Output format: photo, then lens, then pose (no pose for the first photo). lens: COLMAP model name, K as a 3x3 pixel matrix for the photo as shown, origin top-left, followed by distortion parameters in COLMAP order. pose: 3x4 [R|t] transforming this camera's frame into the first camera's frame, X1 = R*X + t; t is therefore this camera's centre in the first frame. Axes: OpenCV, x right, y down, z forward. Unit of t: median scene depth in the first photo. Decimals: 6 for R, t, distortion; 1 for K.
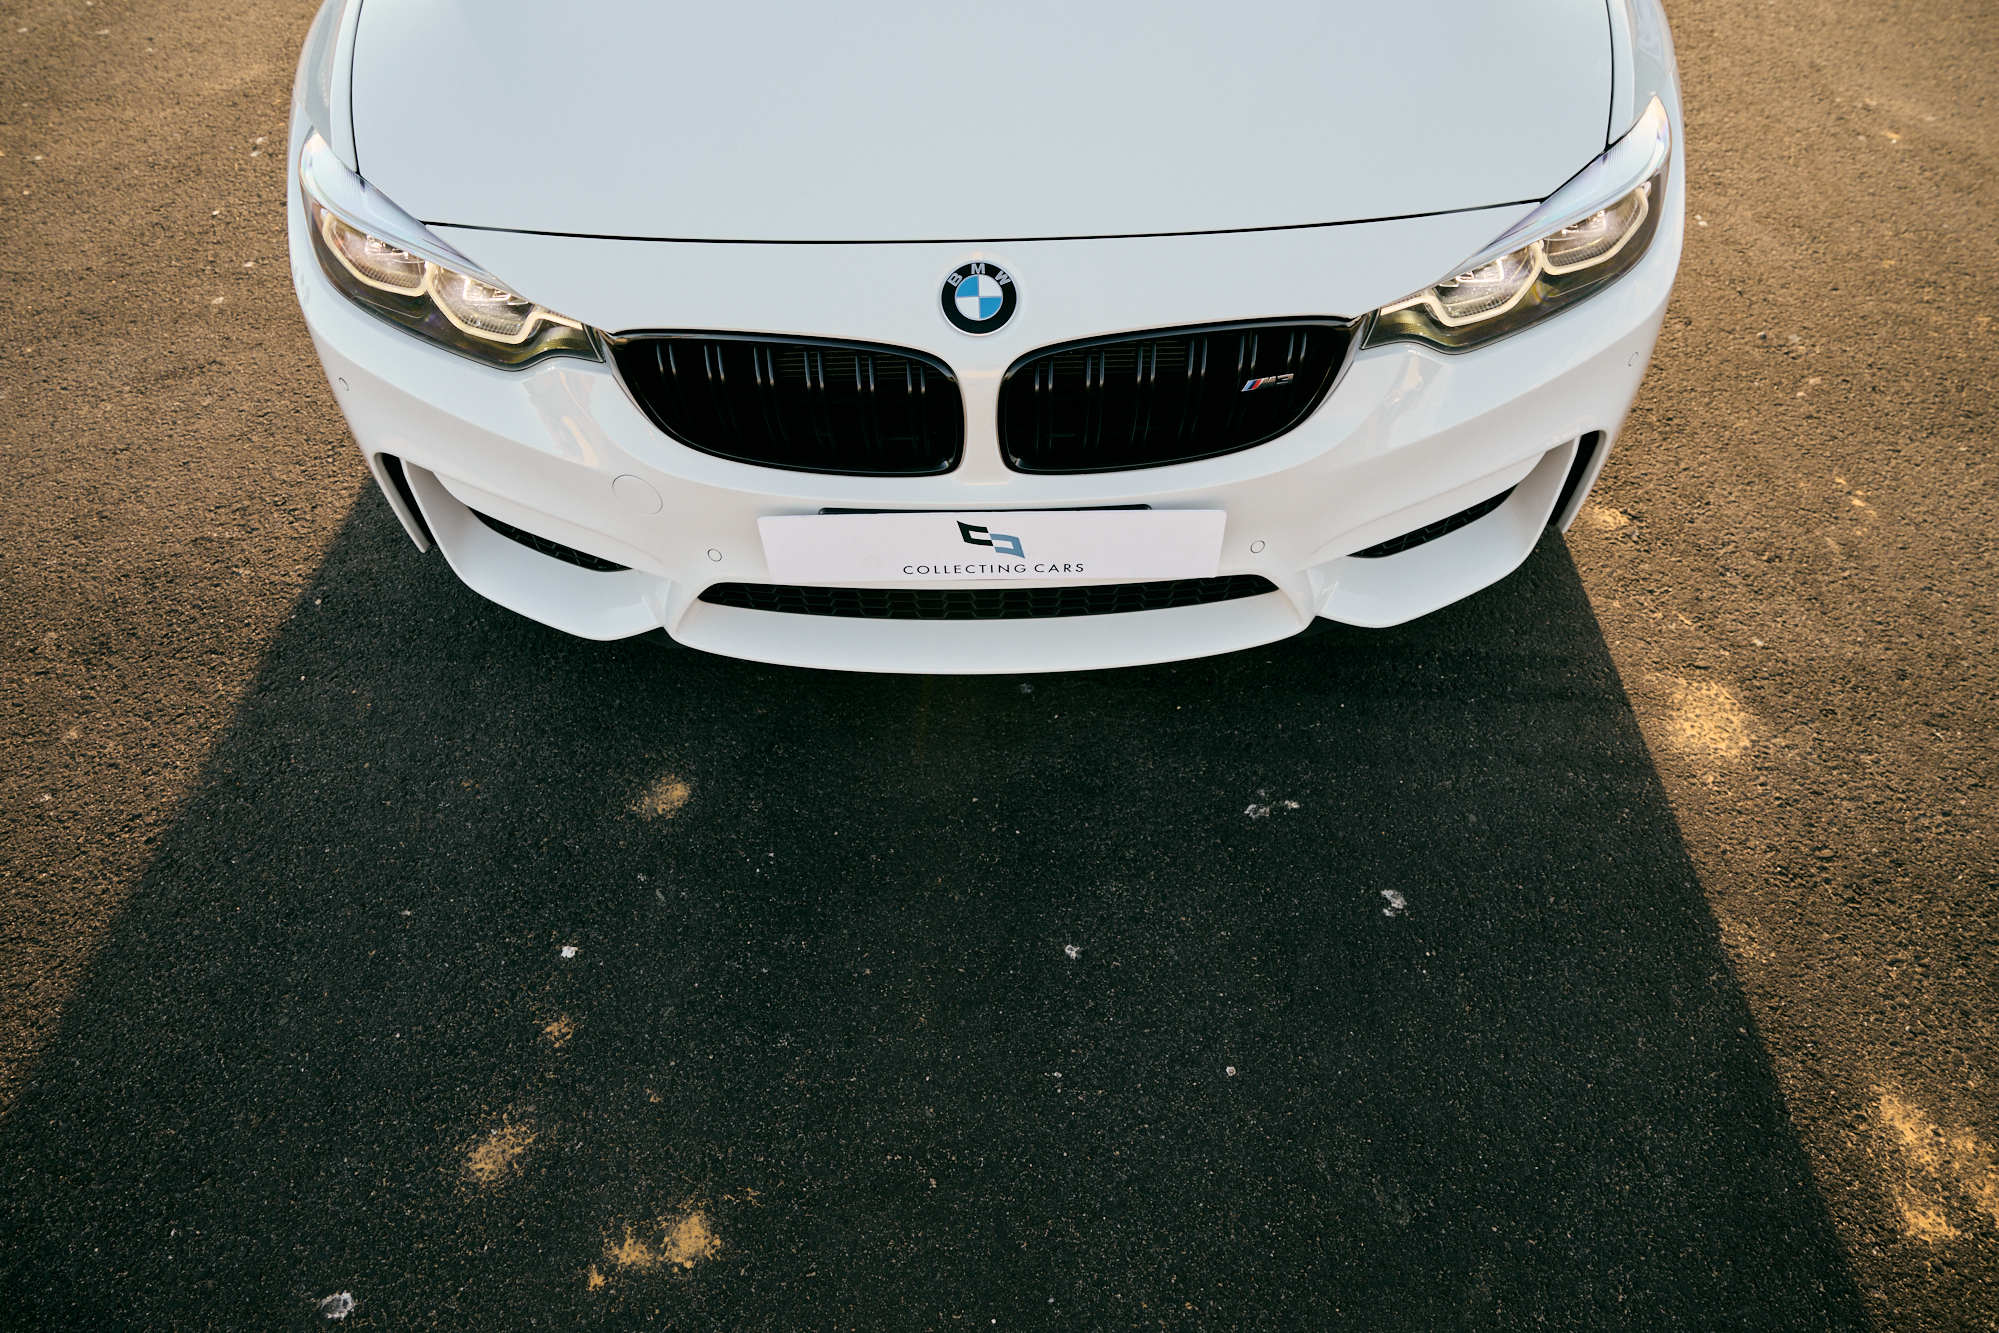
lens RADIAL K [[1392.3, 0, 1008.2], [0, 1392.3, 669.7], [0, 0, 1]] dist [0.008257, -0.002864]
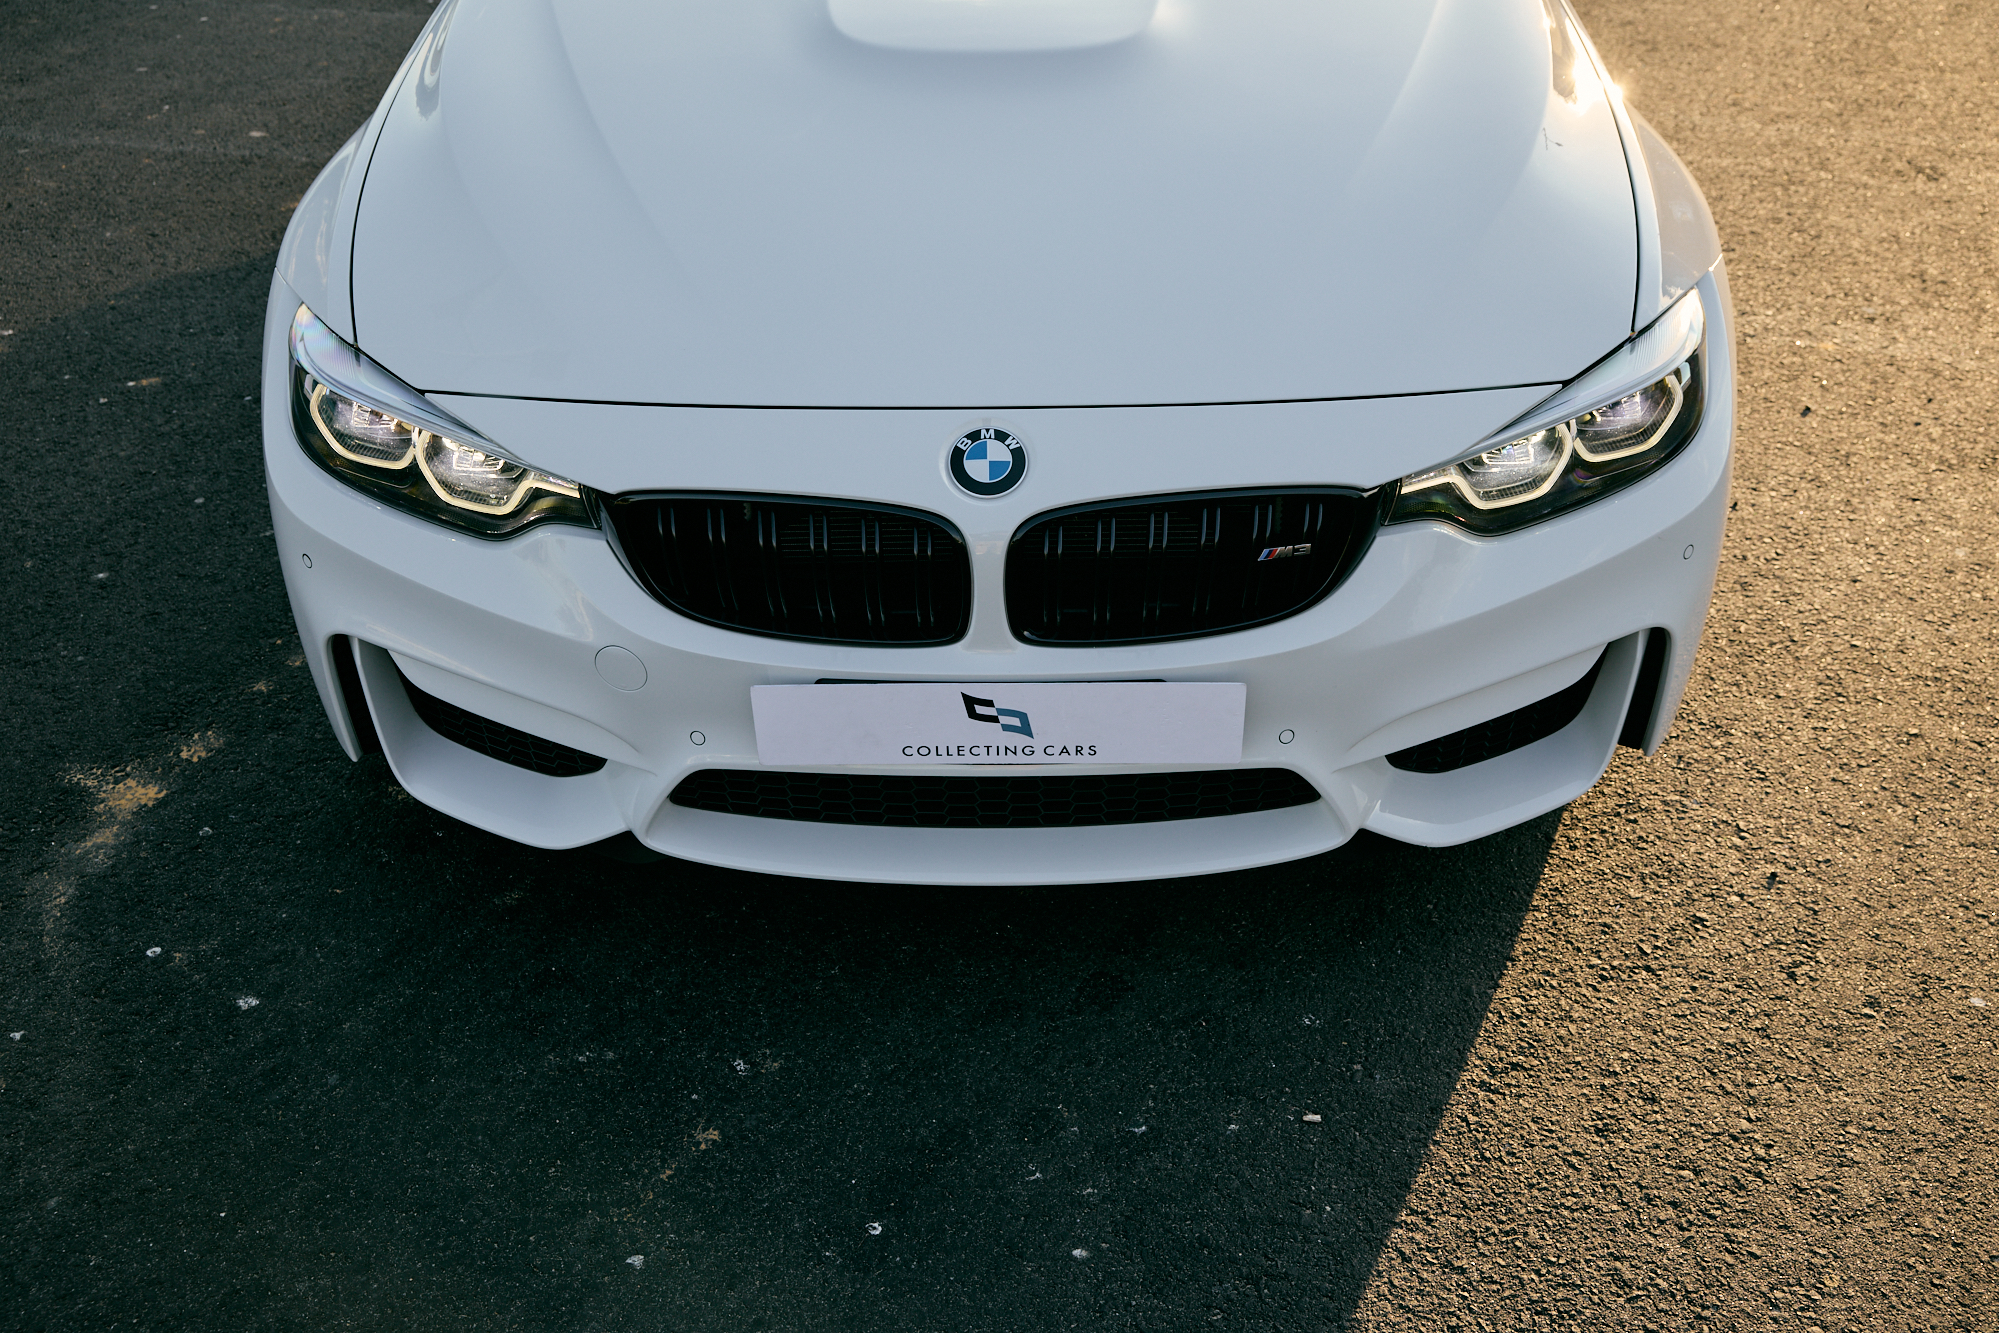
lens RADIAL K [[1960.4, 0, 1031.2], [0, 1960.4, 659.7], [0, 0, 1]] dist [-0.001630, 0.015304]
pose [[0.999950, 0.007800, 0.006335, 0.001786], [-0.006179, 0.974477, -0.224400, 0.165688], [-0.007923, 0.224350, 0.974476, -0.295750]]
